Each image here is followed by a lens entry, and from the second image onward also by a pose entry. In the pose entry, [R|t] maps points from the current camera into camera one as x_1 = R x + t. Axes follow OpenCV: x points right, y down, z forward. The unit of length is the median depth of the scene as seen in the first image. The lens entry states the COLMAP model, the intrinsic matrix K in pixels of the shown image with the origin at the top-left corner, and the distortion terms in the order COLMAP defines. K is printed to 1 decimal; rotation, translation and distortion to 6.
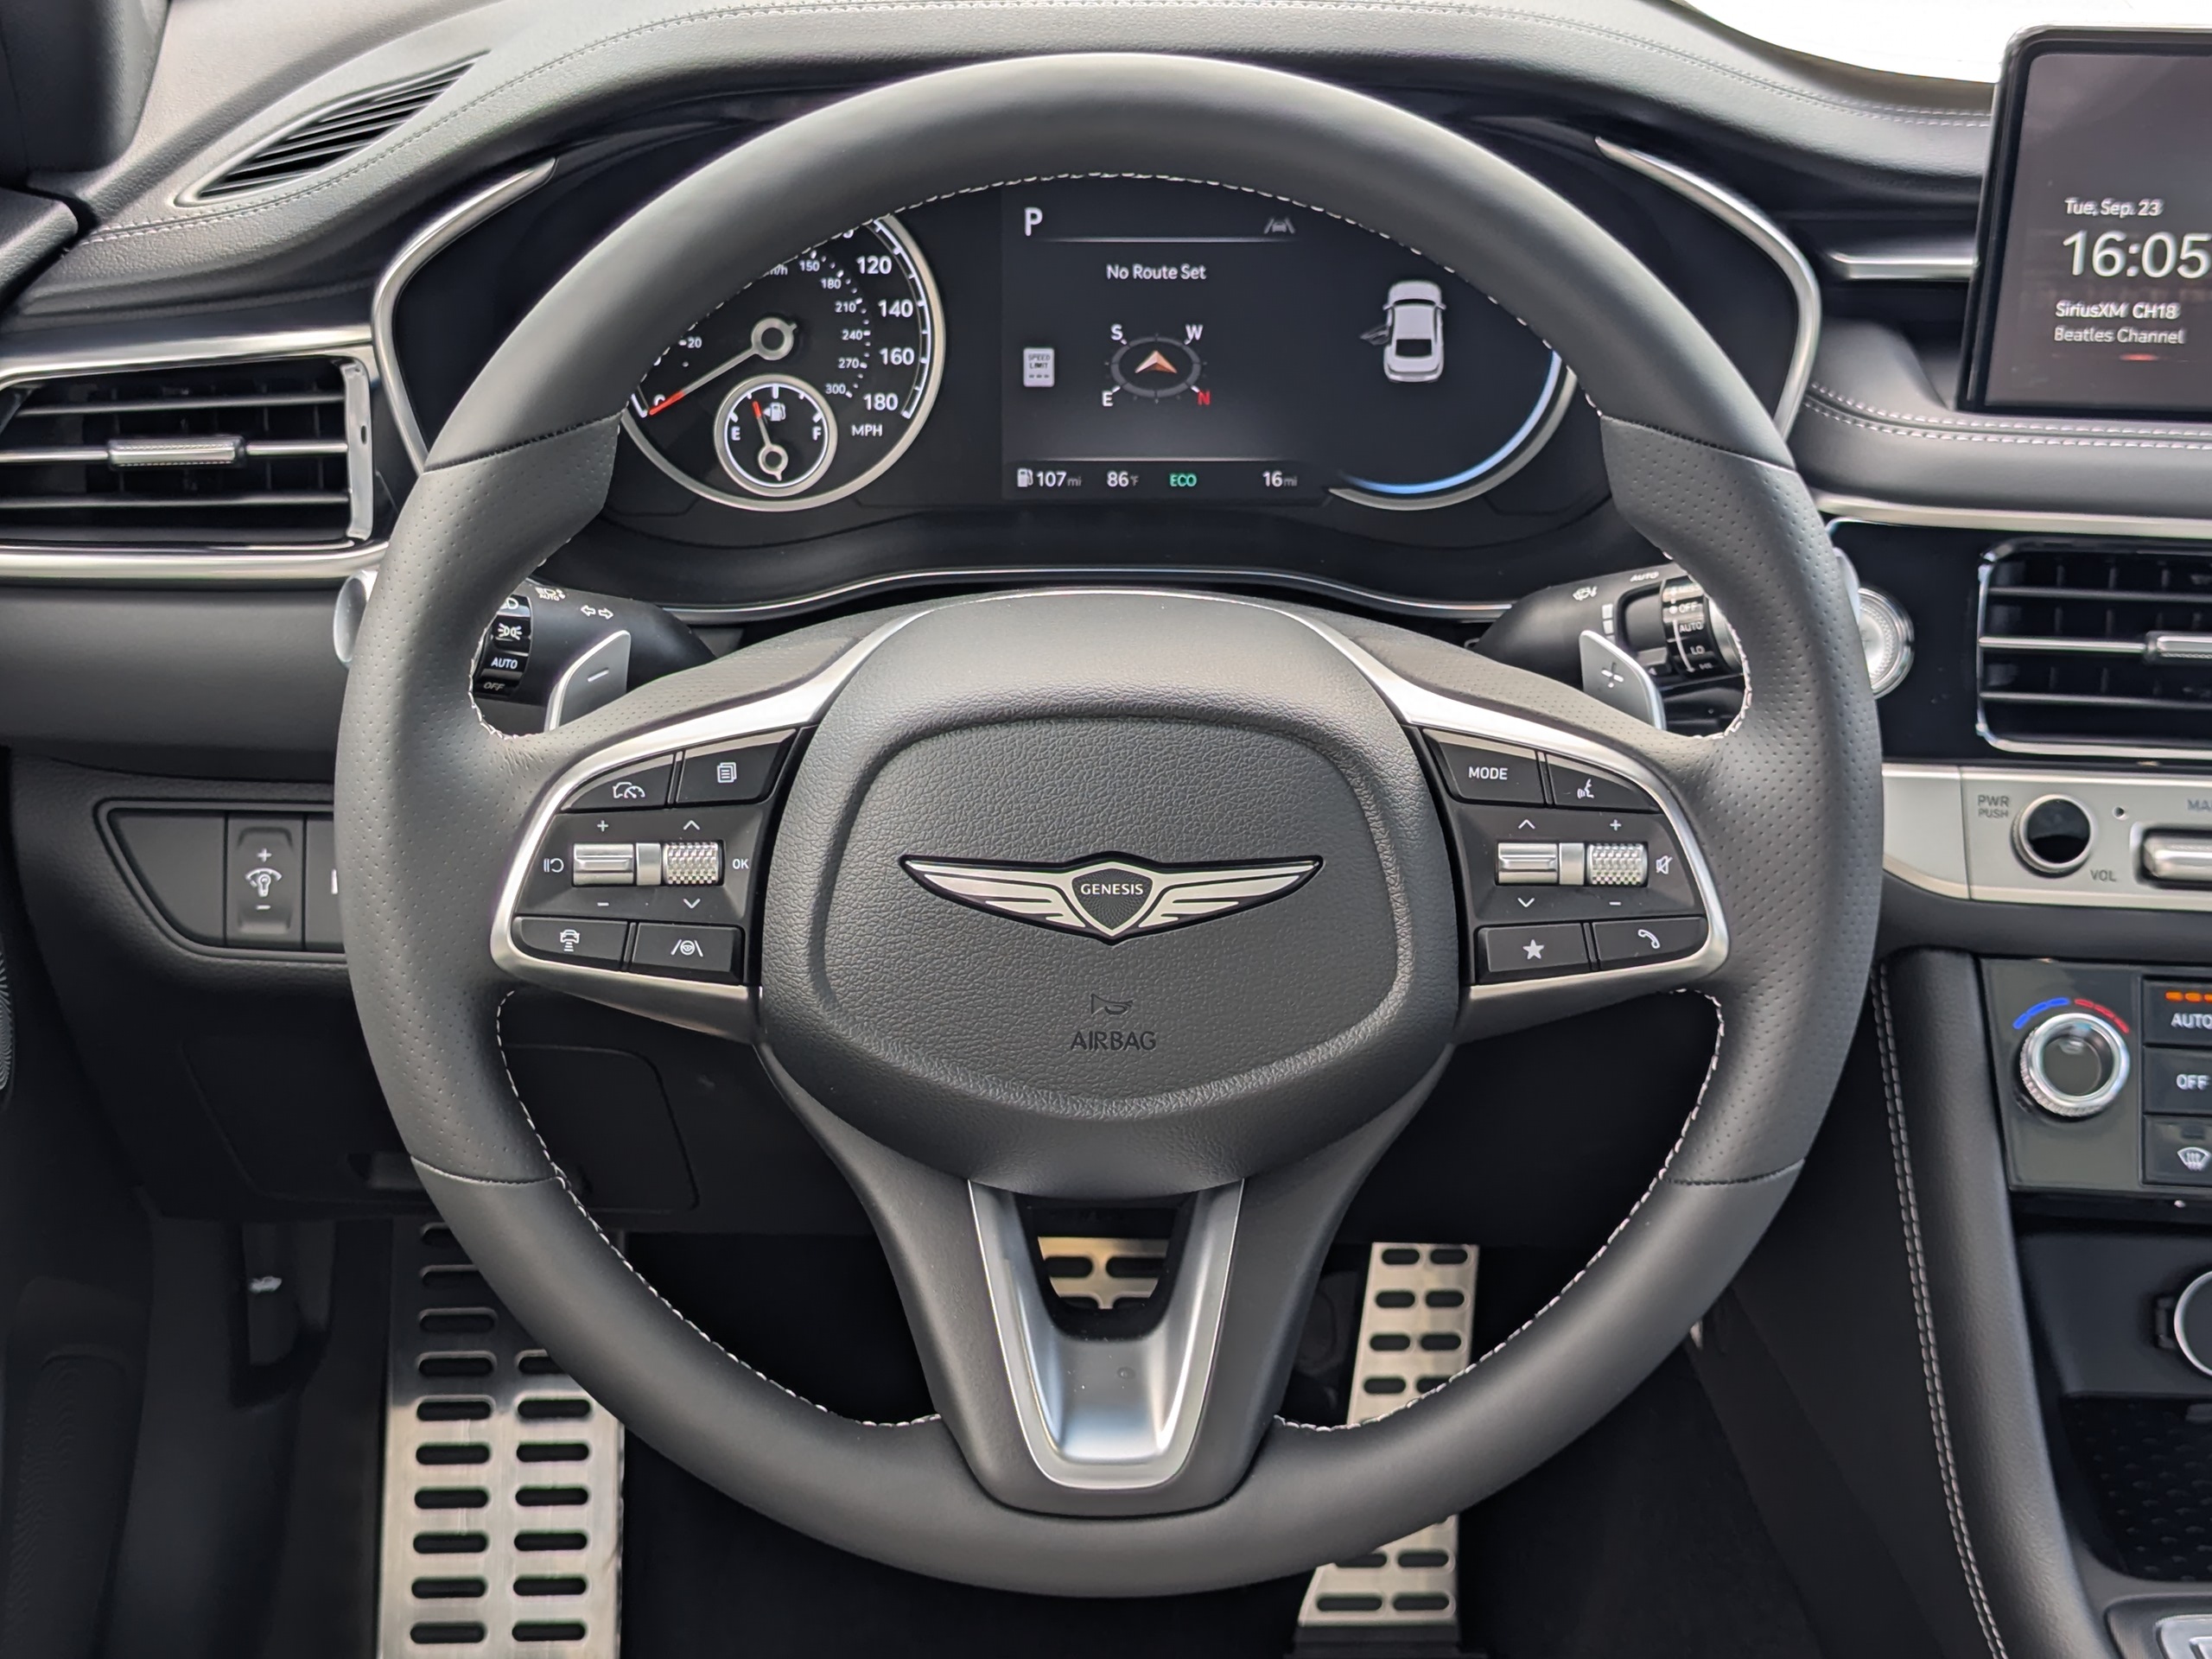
lens RADIAL K [[3113.3, 0, 1049.5], [0, 3113.3, 826.5], [0, 0, 1]] dist [0.081490, 0.001337]
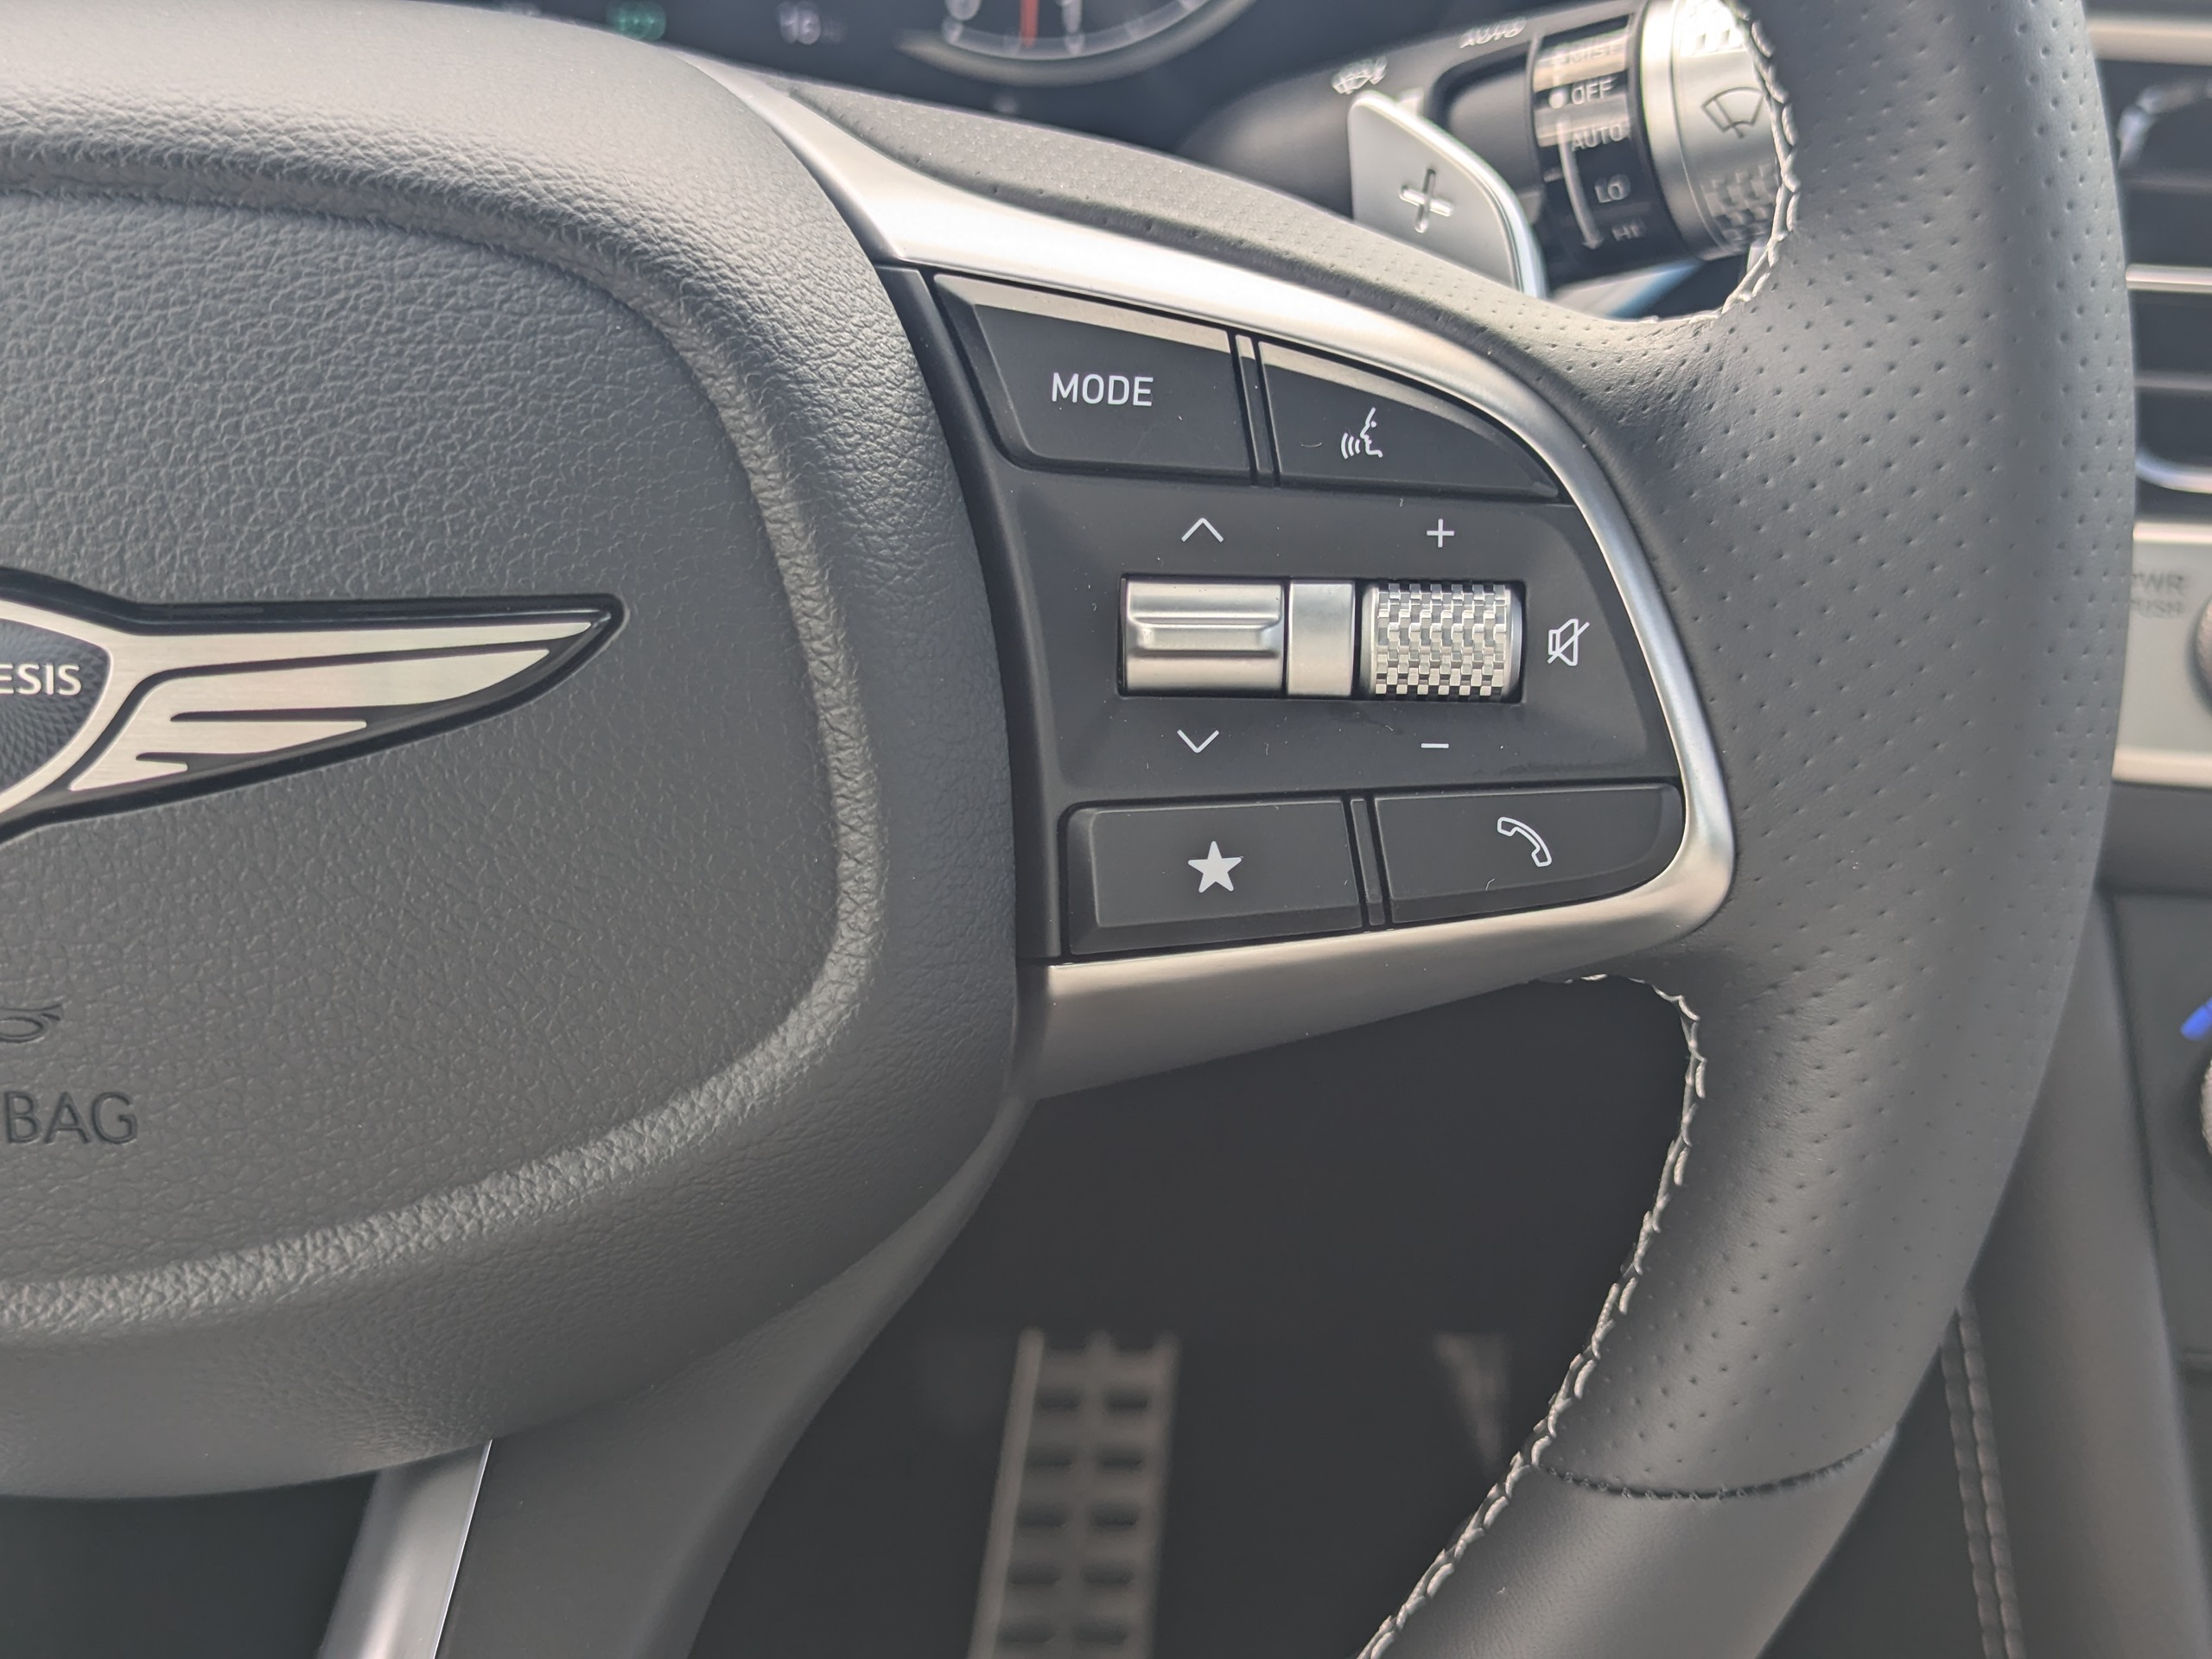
lens RADIAL K [[3113.3, 0, 1049.5], [0, 3113.3, 826.5], [0, 0, 1]] dist [0.081490, 0.001337]
pose [[0.996656, 0.011672, 0.080879, 0.106357], [-0.013662, 0.999617, 0.024086, 0.026074], [-0.080567, -0.025110, 0.996433, 0.638174]]
